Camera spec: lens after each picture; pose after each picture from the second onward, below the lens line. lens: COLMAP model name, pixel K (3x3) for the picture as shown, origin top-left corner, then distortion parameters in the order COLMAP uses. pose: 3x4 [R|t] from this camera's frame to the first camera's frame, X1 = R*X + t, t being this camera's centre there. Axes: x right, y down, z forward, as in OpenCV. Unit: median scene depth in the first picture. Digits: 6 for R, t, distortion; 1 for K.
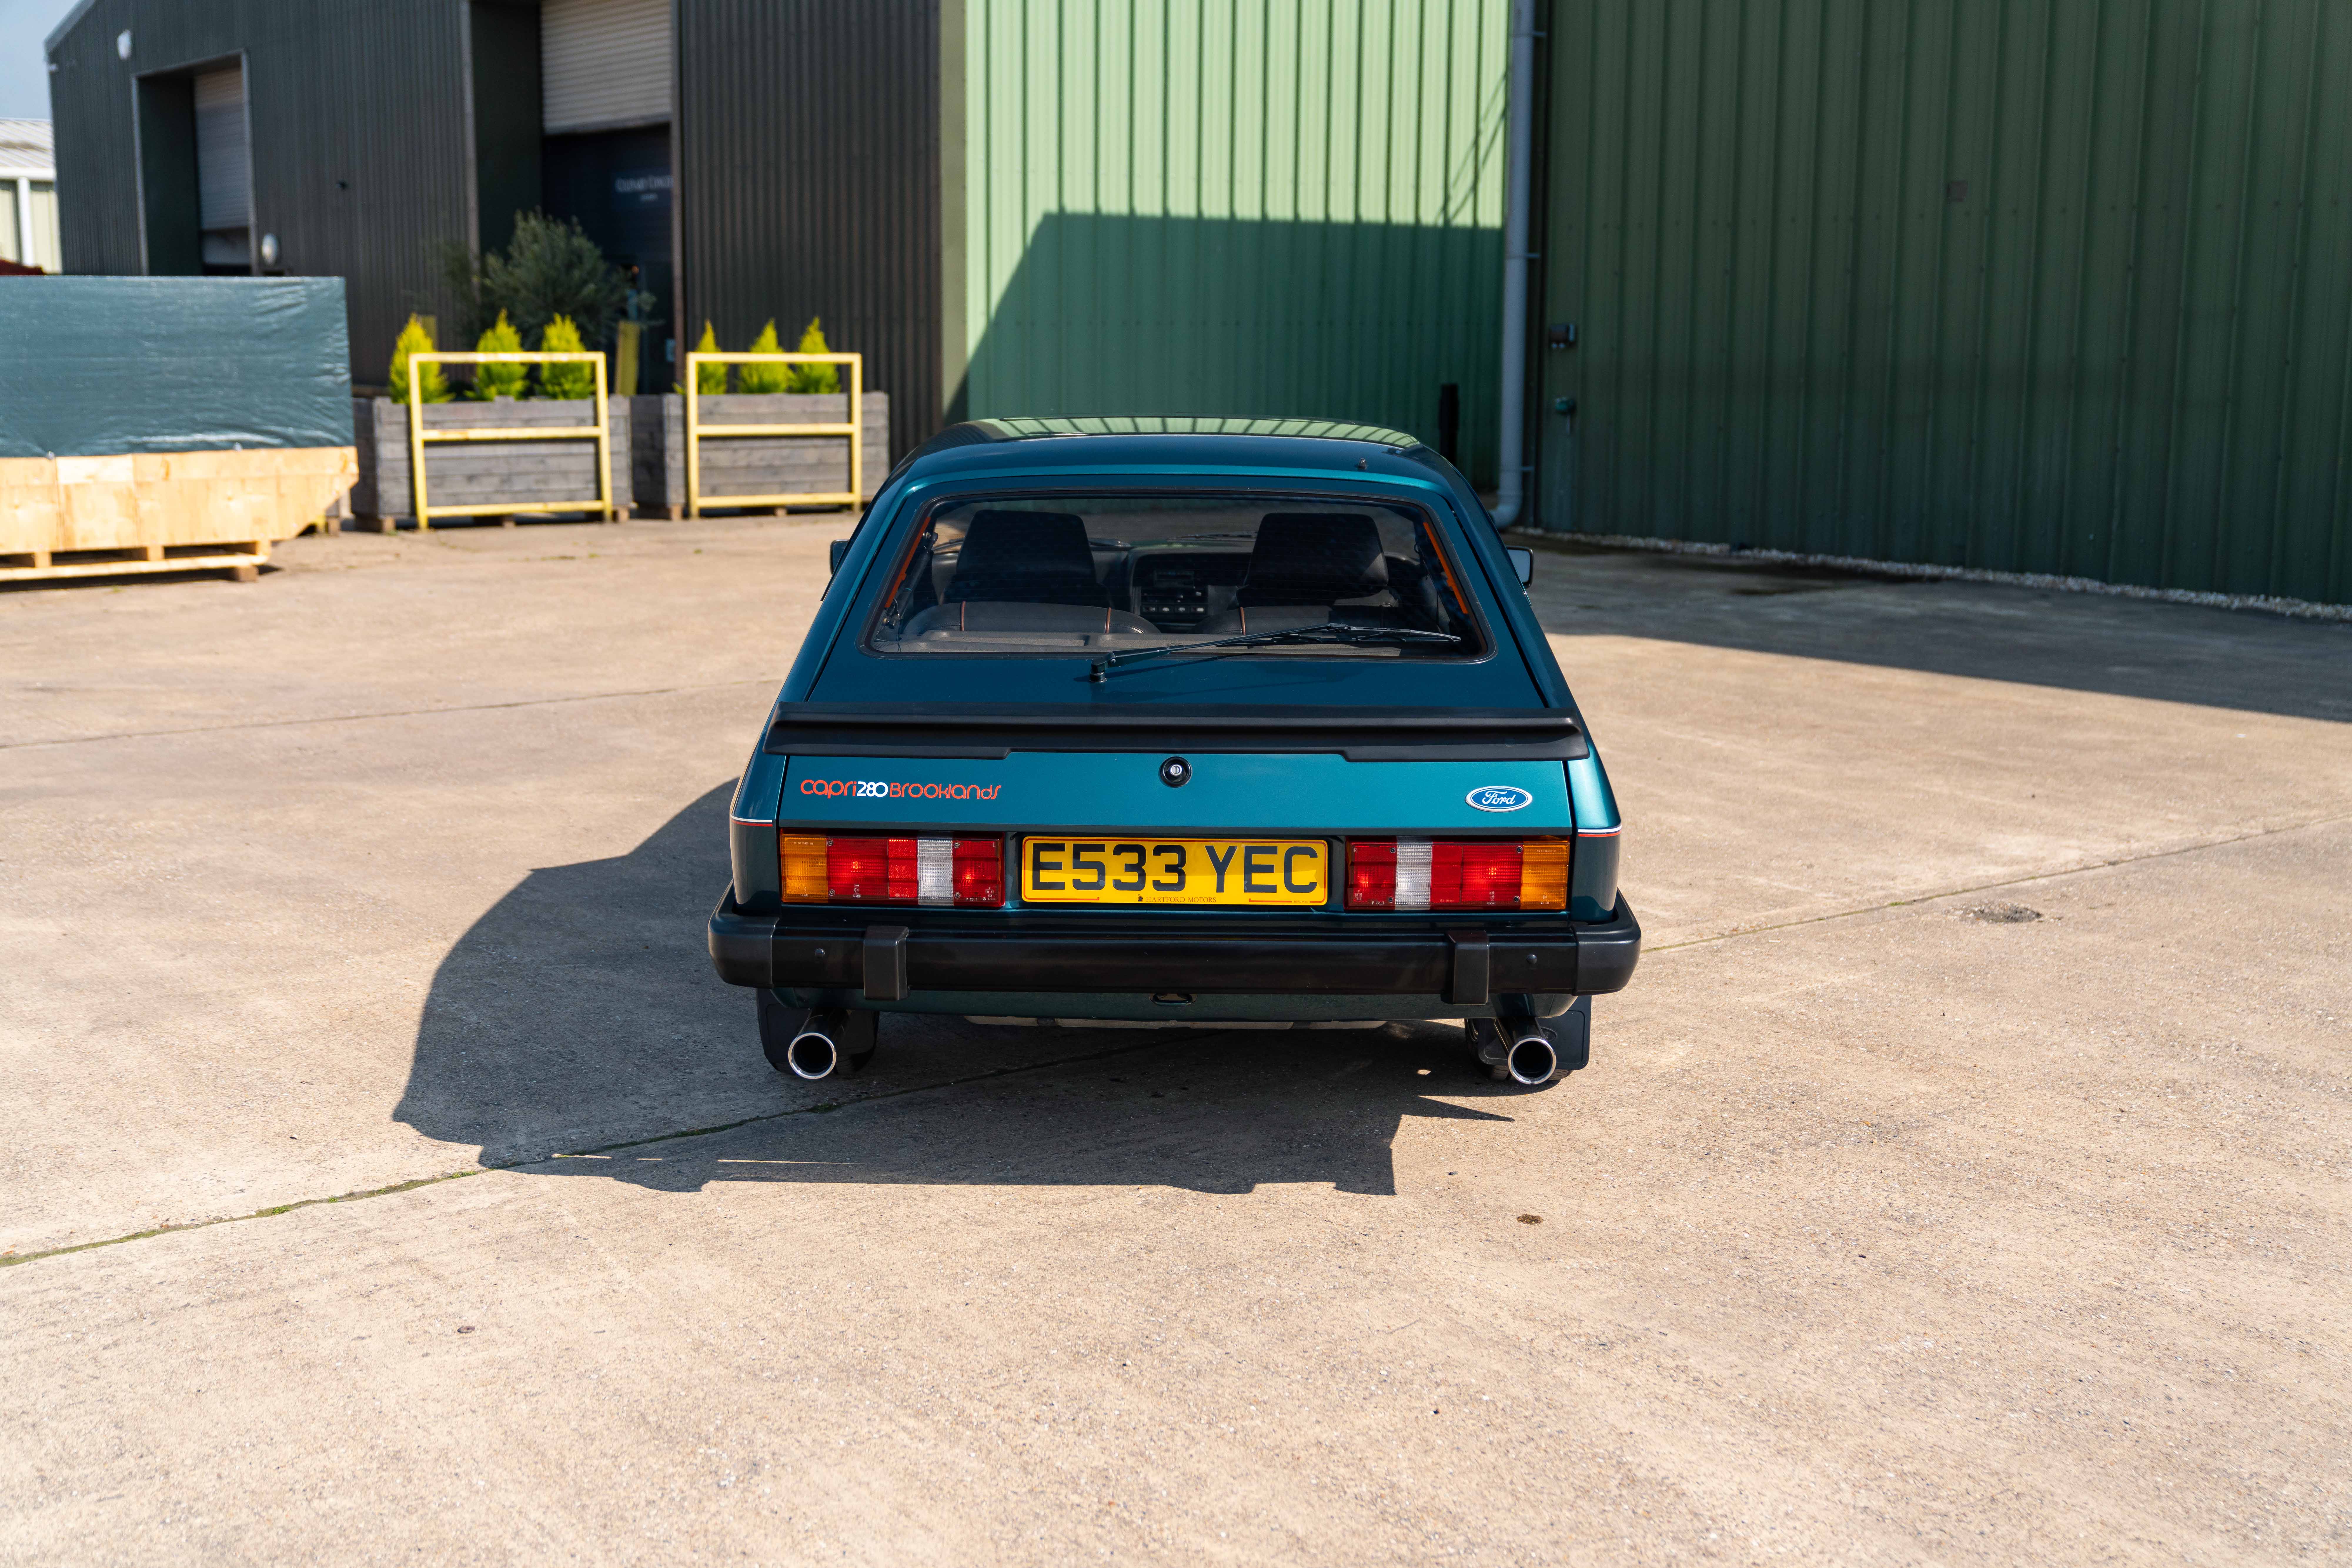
lens RADIAL K [[2574.5, 0, 1176.0], [0, 2574.5, 784.0], [0, 0, 1]] dist [-0.003394, 0.017939]
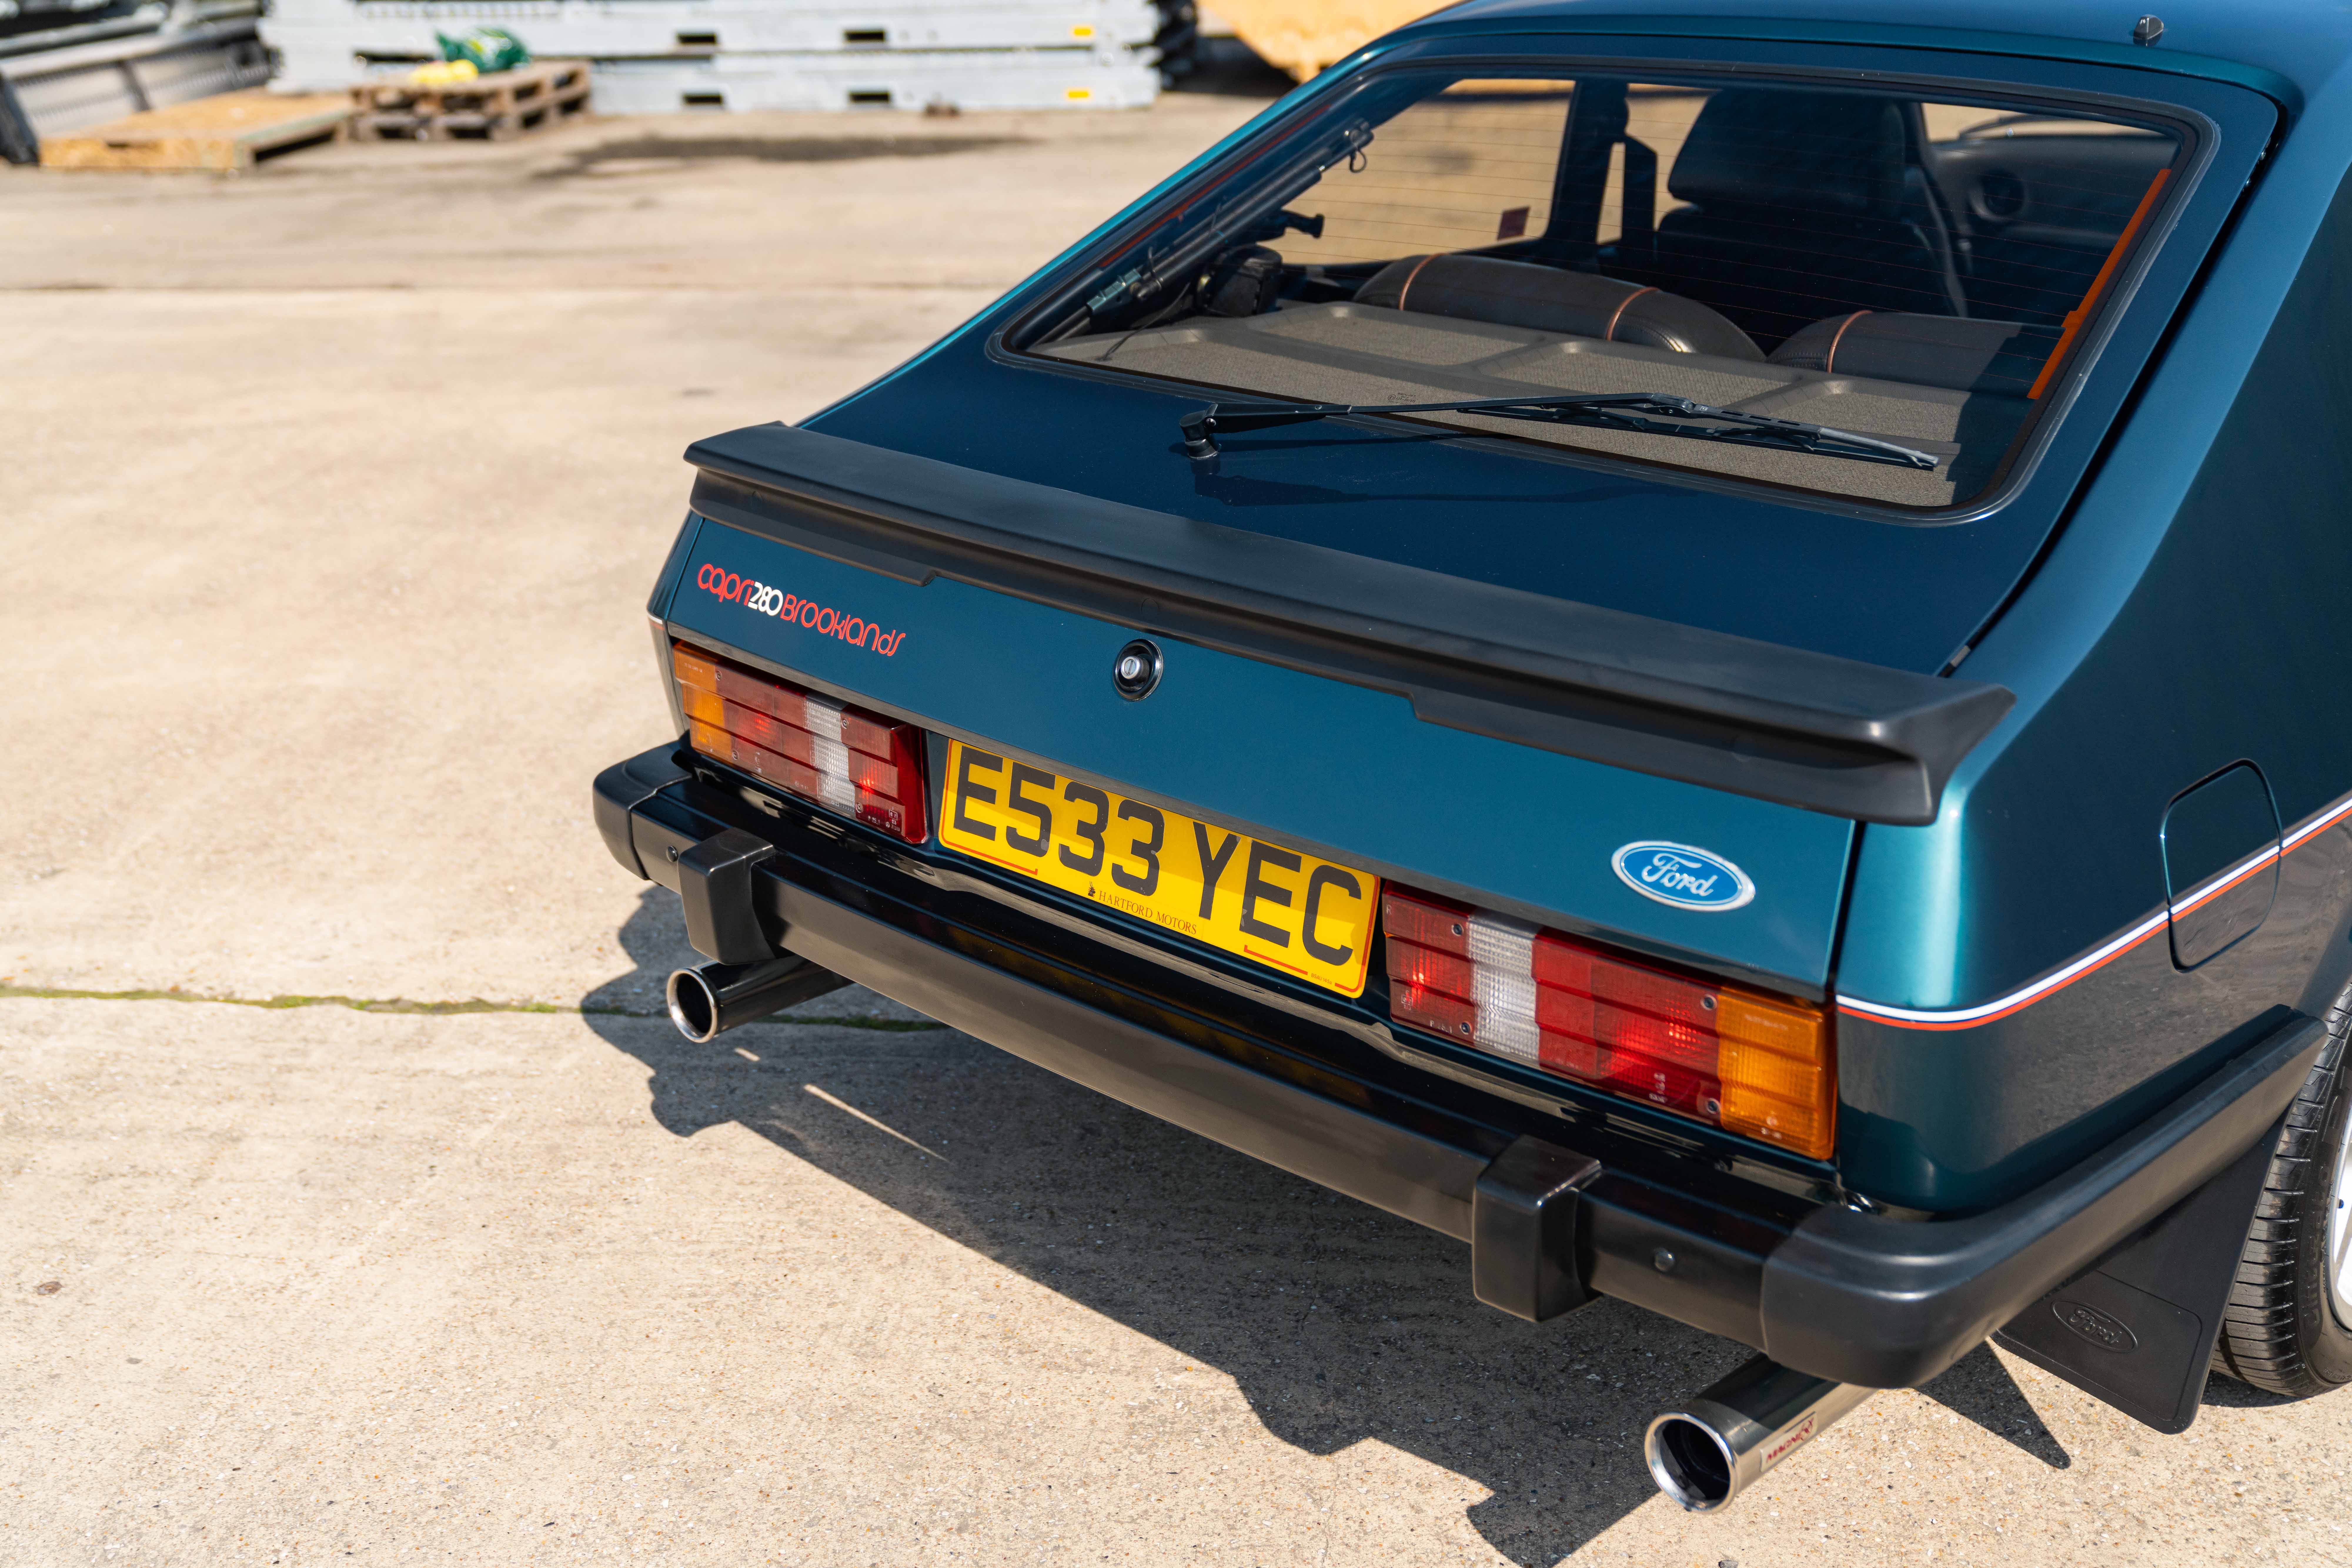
lens RADIAL K [[2574.5, 0, 1176.0], [0, 2574.5, 784.0], [0, 0, 1]] dist [-0.003394, 0.017939]
pose [[0.729767, 0.217733, -0.648099, 0.333812], [-0.091844, 0.970563, 0.222650, -0.095028], [0.677499, -0.102959, 0.728282, 0.631639]]
